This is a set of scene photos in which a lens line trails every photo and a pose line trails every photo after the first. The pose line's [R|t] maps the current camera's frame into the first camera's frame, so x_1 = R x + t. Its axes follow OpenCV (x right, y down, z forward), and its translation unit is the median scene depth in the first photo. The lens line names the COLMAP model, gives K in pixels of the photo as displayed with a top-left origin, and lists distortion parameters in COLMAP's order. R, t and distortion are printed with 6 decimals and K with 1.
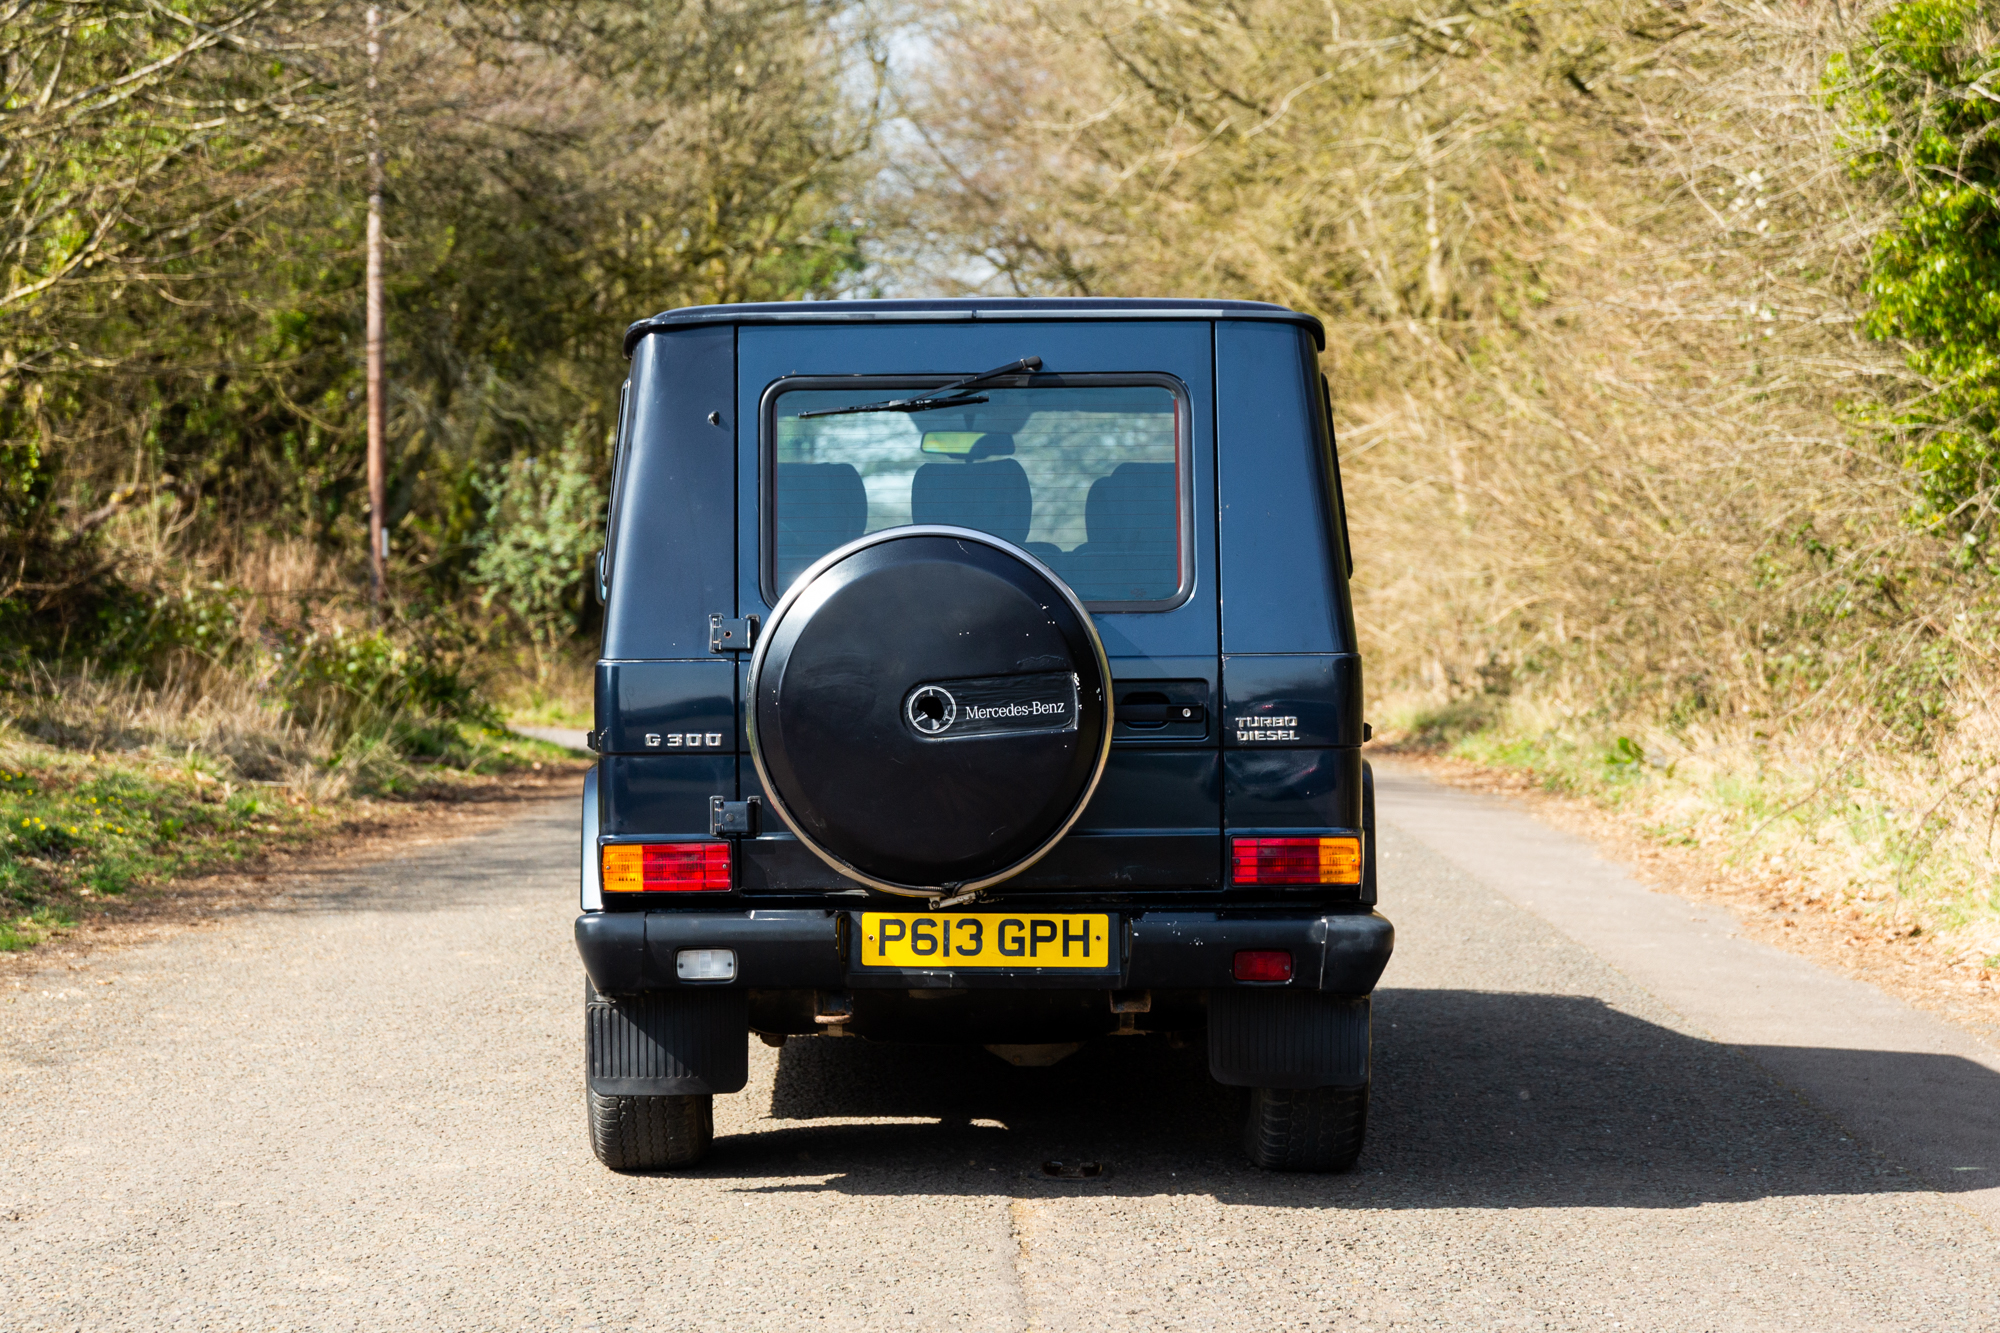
lens RADIAL K [[4753.3, 0, 1008.2], [0, 4753.3, 628.6], [0, 0, 1]] dist [-0.005325, 0.350592]
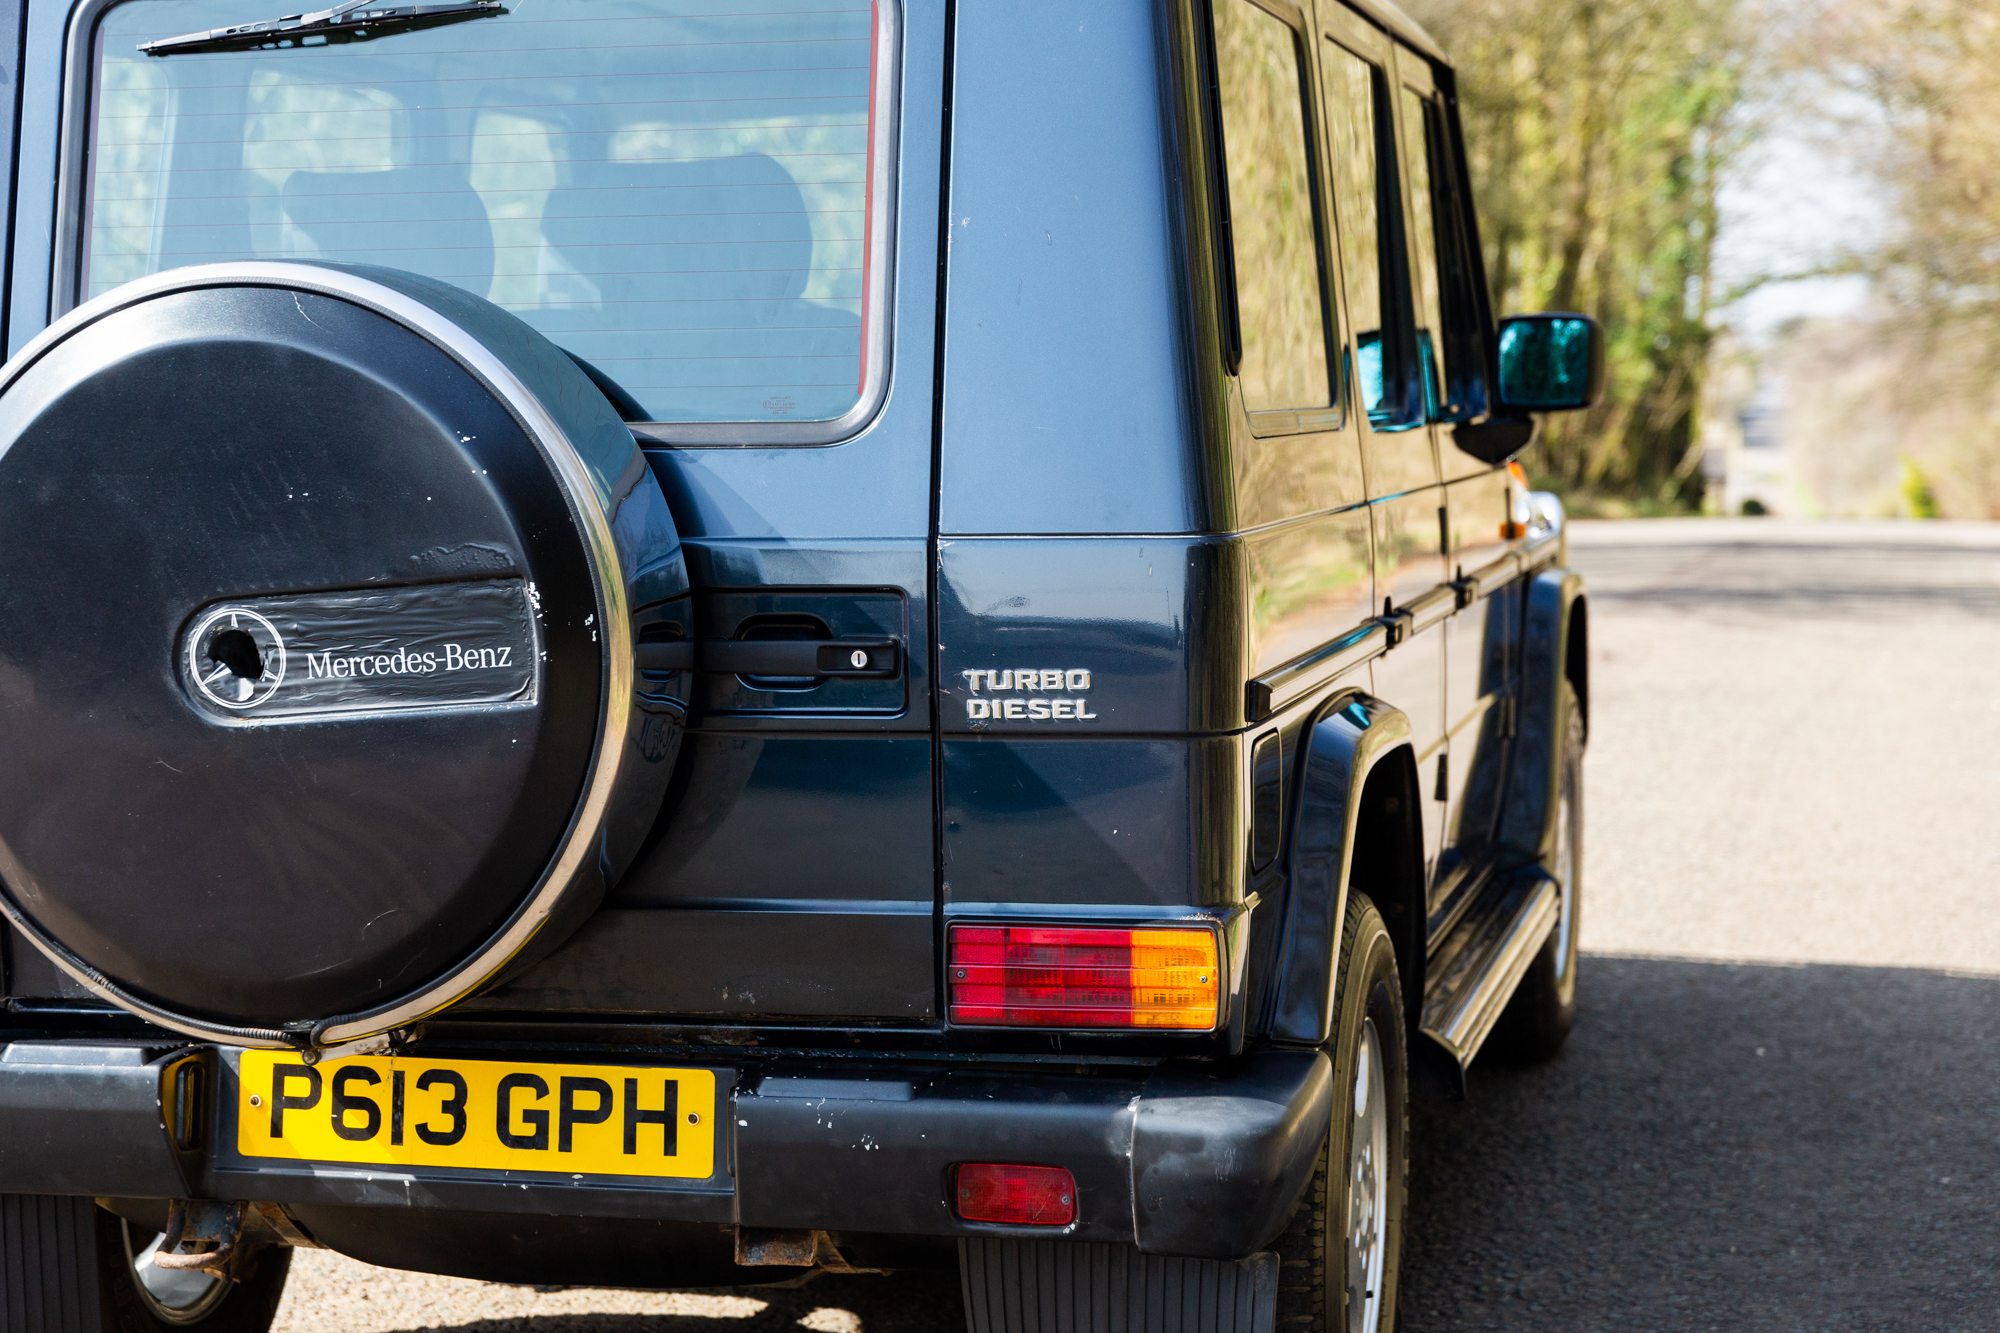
lens RADIAL K [[3884.5, 0, 999.2], [0, 3884.5, 663.8], [0, 0, 1]] dist [-0.005031, 0.160918]
pose [[0.973287, 0.013526, -0.229192, 0.139631], [0.000808, 0.998055, 0.062333, -0.005953], [0.229589, -0.060853, 0.971383, 0.625074]]
